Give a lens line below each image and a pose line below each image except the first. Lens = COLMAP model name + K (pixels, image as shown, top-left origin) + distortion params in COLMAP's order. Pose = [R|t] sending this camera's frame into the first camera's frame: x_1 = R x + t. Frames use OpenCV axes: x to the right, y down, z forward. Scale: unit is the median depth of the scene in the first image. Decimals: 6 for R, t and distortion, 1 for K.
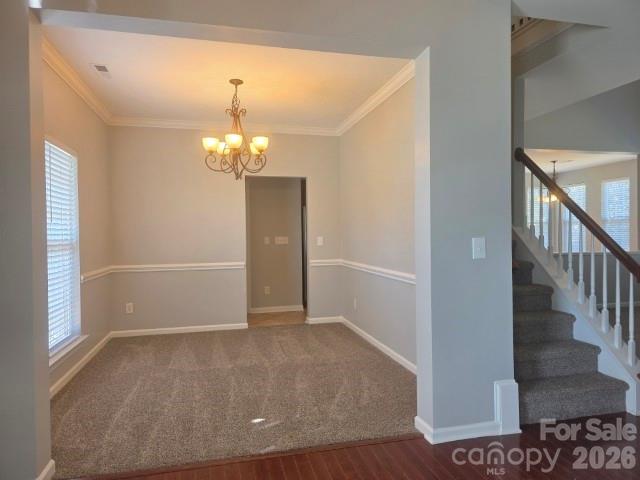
lens RADIAL K [[427.9, 0, 320.6], [0, 427.9, 238.2], [0, 0, 1]] dist [0.038740, -0.002456]
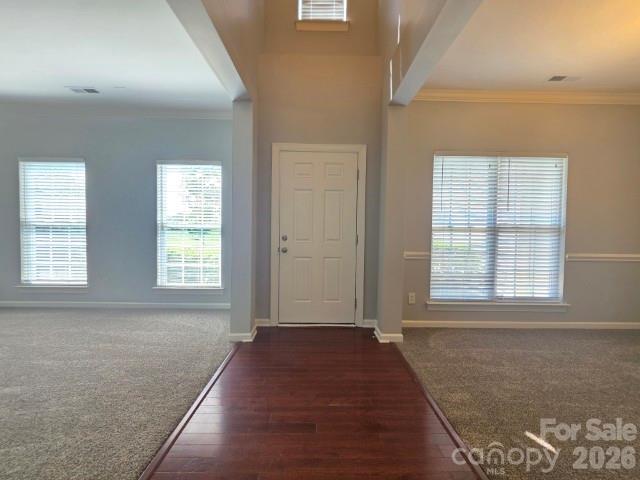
lens RADIAL K [[258.7, 0, 321.4], [0, 258.7, 239.7], [0, 0, 1]] dist [-0.000172, 0.000062]
pose [[-0.221559, 0.041642, -0.974257, 0.272820], [-0.009333, 0.998951, 0.044820, 0.016844], [0.975102, 0.019023, -0.220938, 0.428202]]
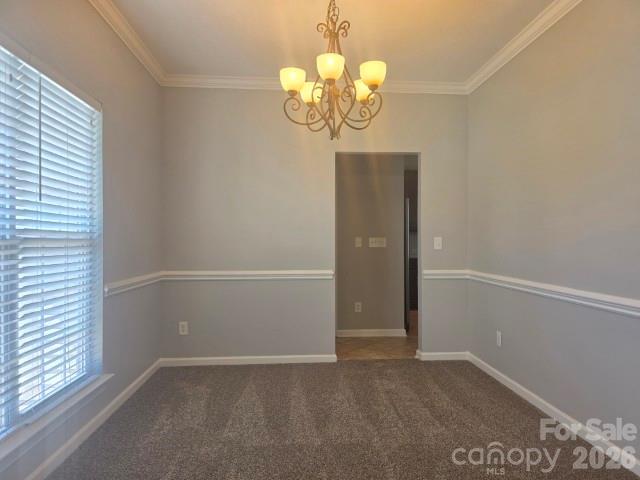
lens RADIAL K [[427.9, 0, 320.6], [0, 427.9, 238.2], [0, 0, 1]] dist [0.038740, -0.002456]
pose [[0.985425, 0.011348, -0.169731, -0.092367], [-0.014004, 0.999797, -0.014458, 0.014485], [0.169533, 0.016625, 0.985384, 0.341639]]
